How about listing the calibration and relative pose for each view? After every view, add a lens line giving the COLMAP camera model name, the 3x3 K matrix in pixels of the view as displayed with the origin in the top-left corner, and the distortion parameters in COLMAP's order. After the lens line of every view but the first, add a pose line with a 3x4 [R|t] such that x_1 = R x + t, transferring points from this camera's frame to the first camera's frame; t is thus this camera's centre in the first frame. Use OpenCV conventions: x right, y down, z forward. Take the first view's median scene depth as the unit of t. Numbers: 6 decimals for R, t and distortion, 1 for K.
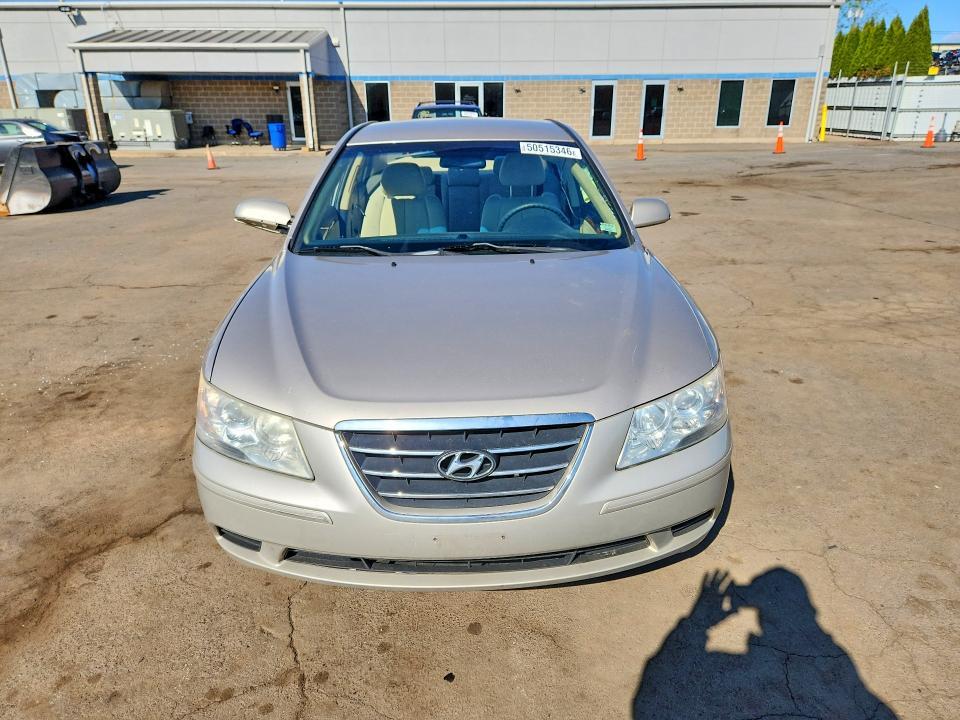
lens RADIAL K [[669.1, 0, 481.0], [0, 669.1, 355.2], [0, 0, 1]] dist [0.028737, -0.020224]
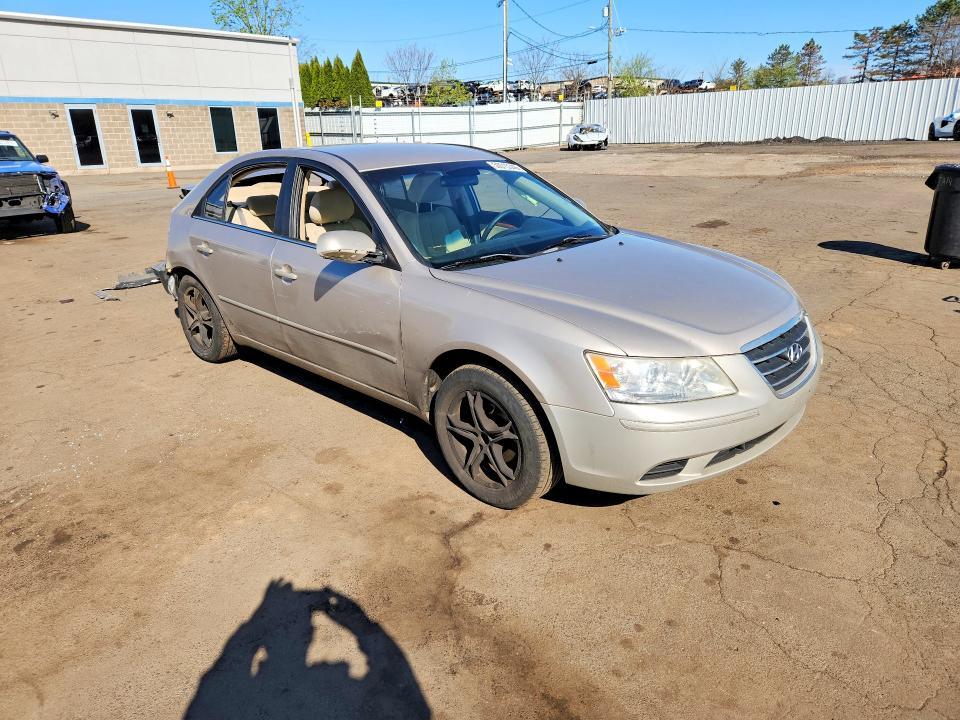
lens RADIAL K [[664.4, 0, 482.8], [0, 664.4, 363.4], [0, 0, 1]] dist [0.037857, -0.012951]
pose [[0.696989, -0.244595, 0.674077, -0.129132], [0.259981, 0.962265, 0.080349, -0.010419], [-0.668294, 0.119245, 0.734278, 0.026388]]
